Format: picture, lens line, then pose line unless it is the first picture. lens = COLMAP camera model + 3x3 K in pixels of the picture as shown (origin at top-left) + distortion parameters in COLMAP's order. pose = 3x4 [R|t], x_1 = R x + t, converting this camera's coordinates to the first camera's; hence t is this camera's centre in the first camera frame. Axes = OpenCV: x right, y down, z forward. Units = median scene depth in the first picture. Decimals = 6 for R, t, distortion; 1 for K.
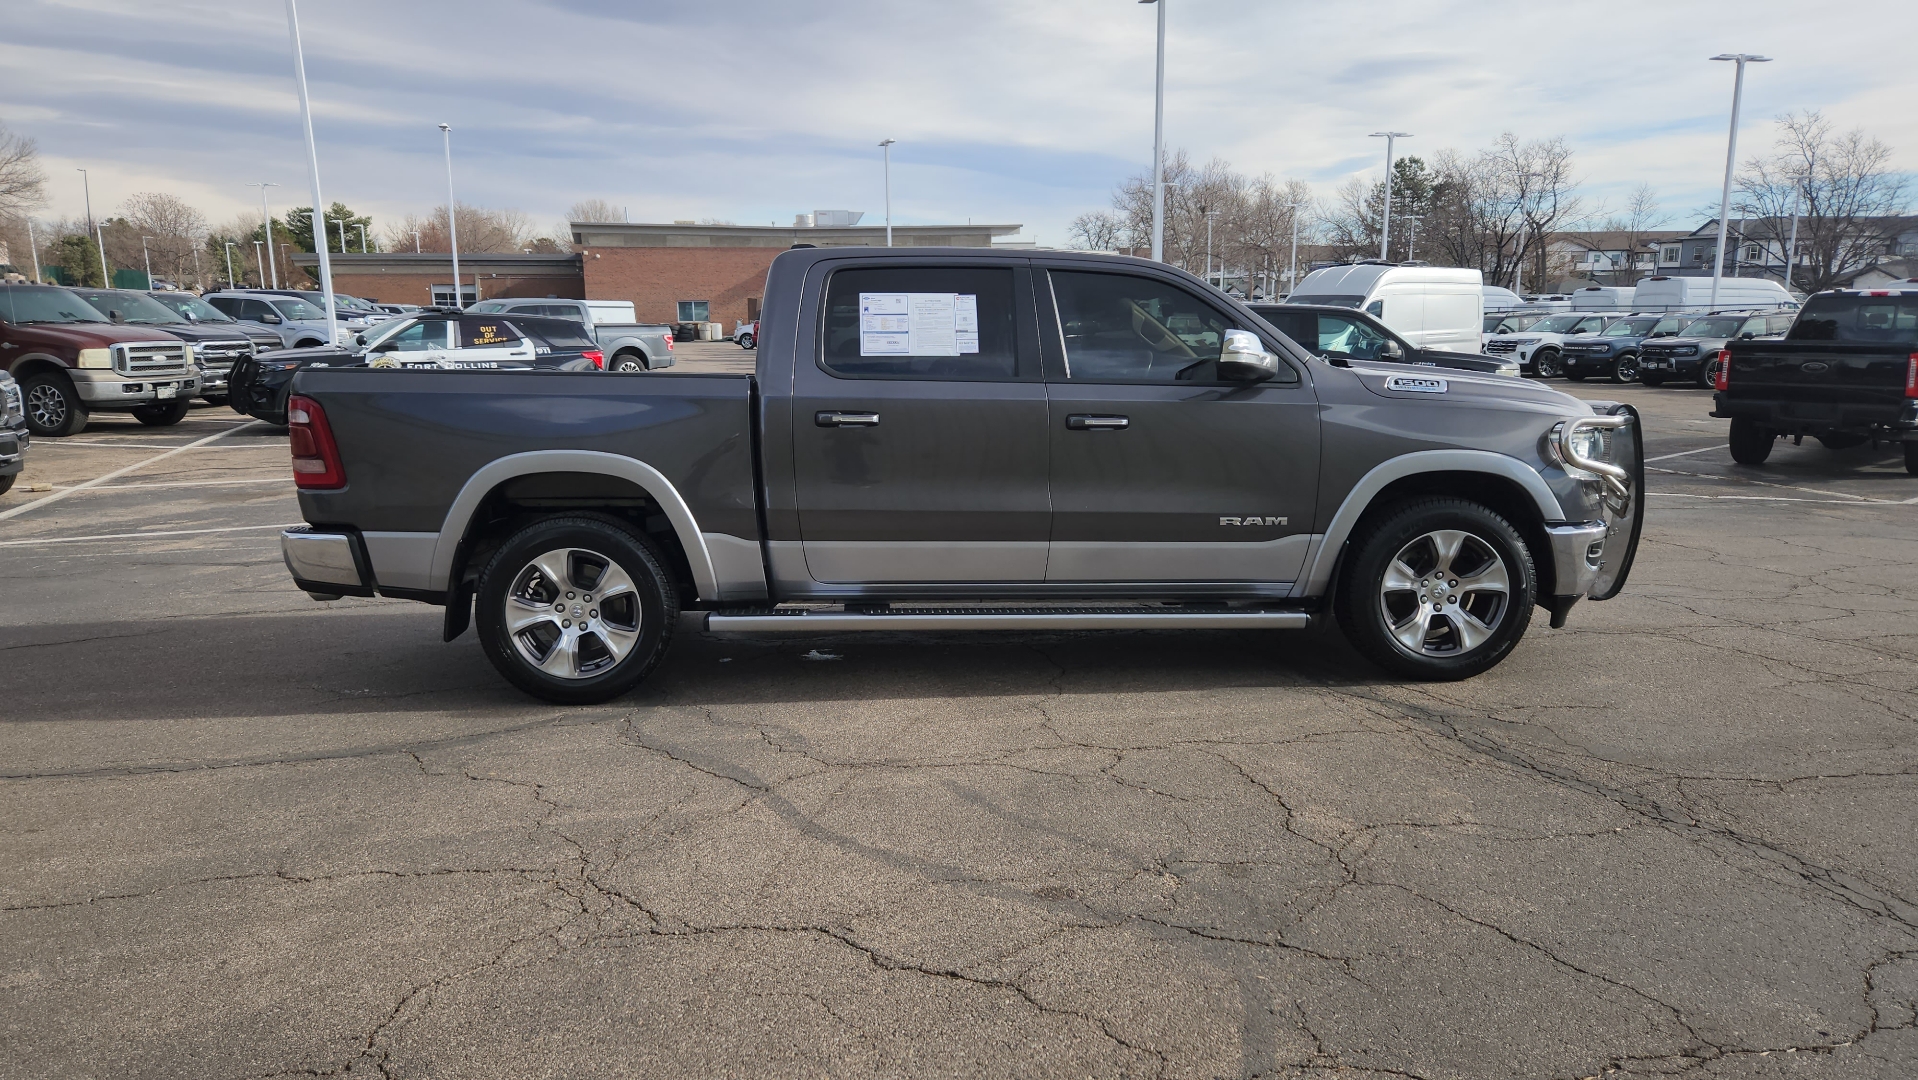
lens RADIAL K [[1282.6, 0, 916.7], [0, 1282.6, 523.5], [0, 0, 1]] dist [0.077978, -0.056524]
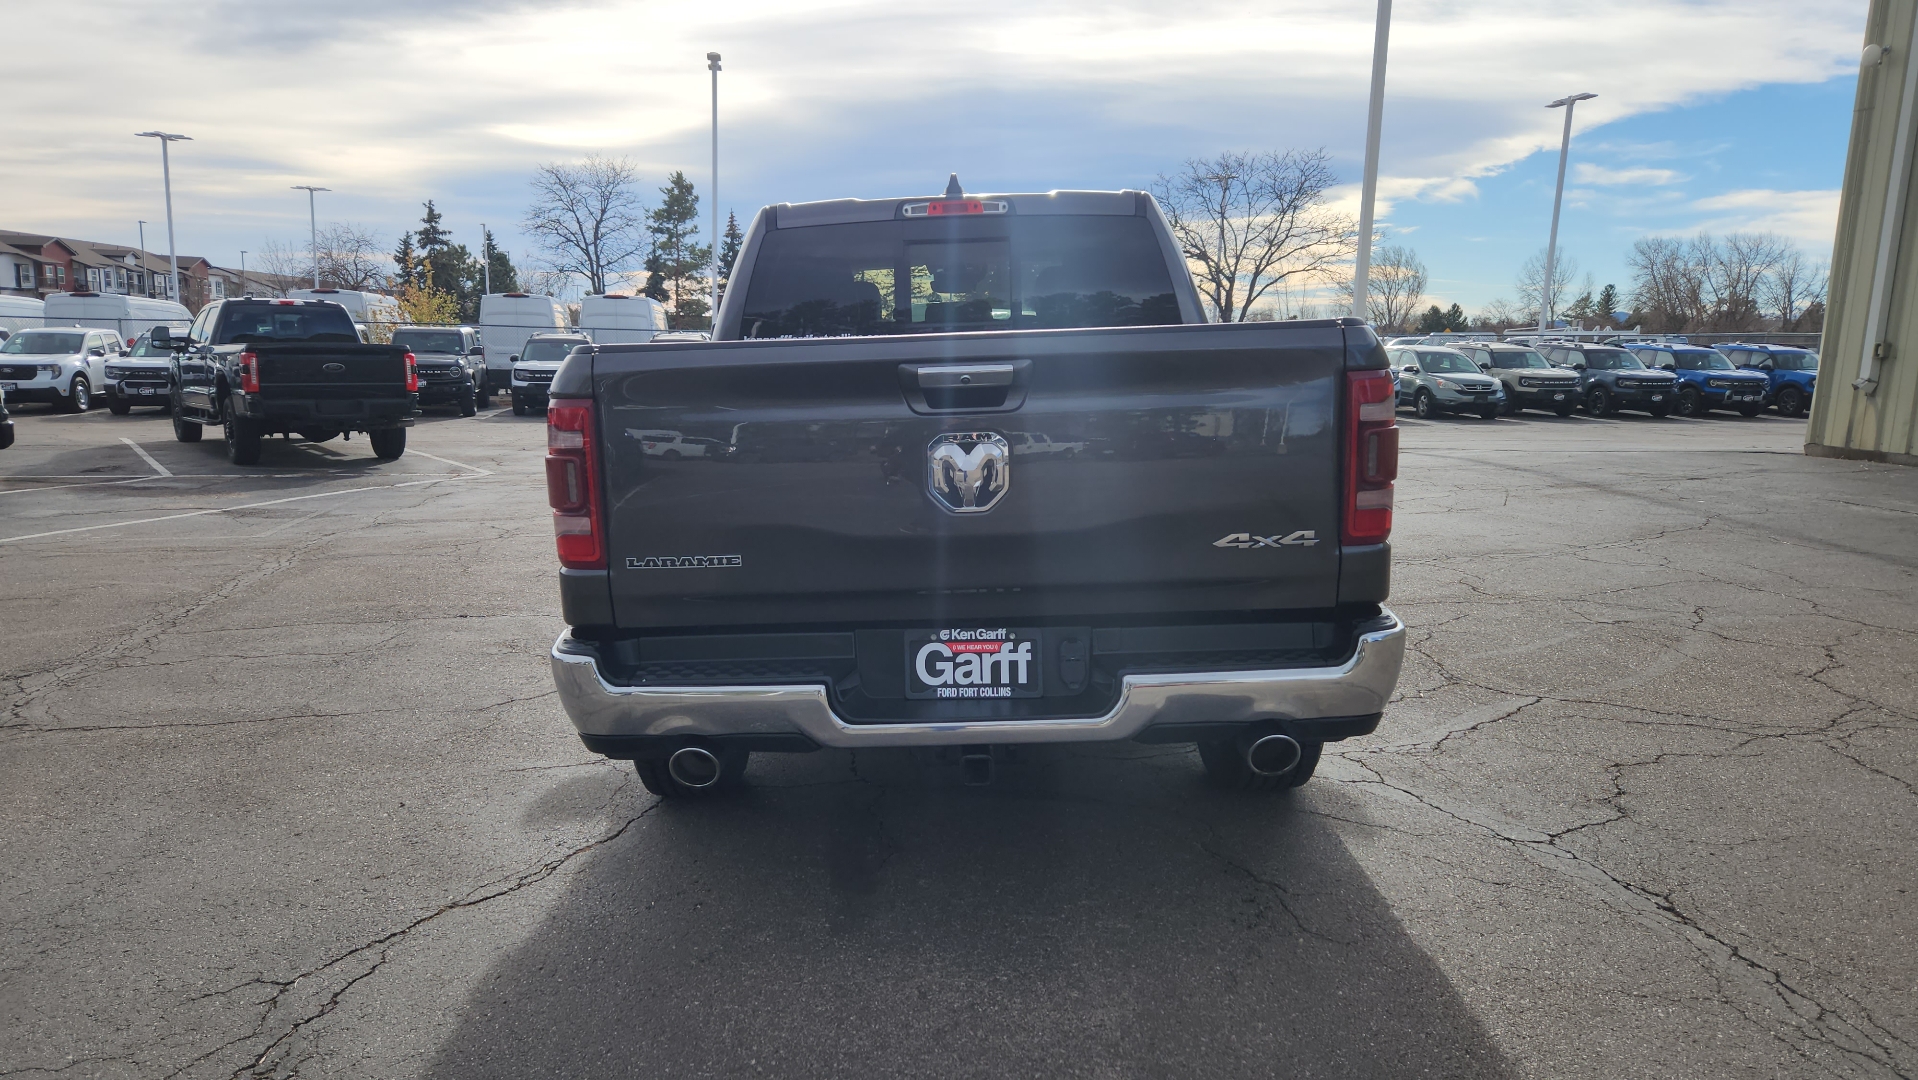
lens RADIAL K [[1299.6, 0, 912.2], [0, 1299.6, 546.7], [0, 0, 1]] dist [0.069275, -0.061384]
pose [[0.084294, -0.150161, 0.985062, -0.991433], [0.150558, 0.979150, 0.136376, -0.124891], [-0.985001, 0.136813, 0.105145, 1.098243]]
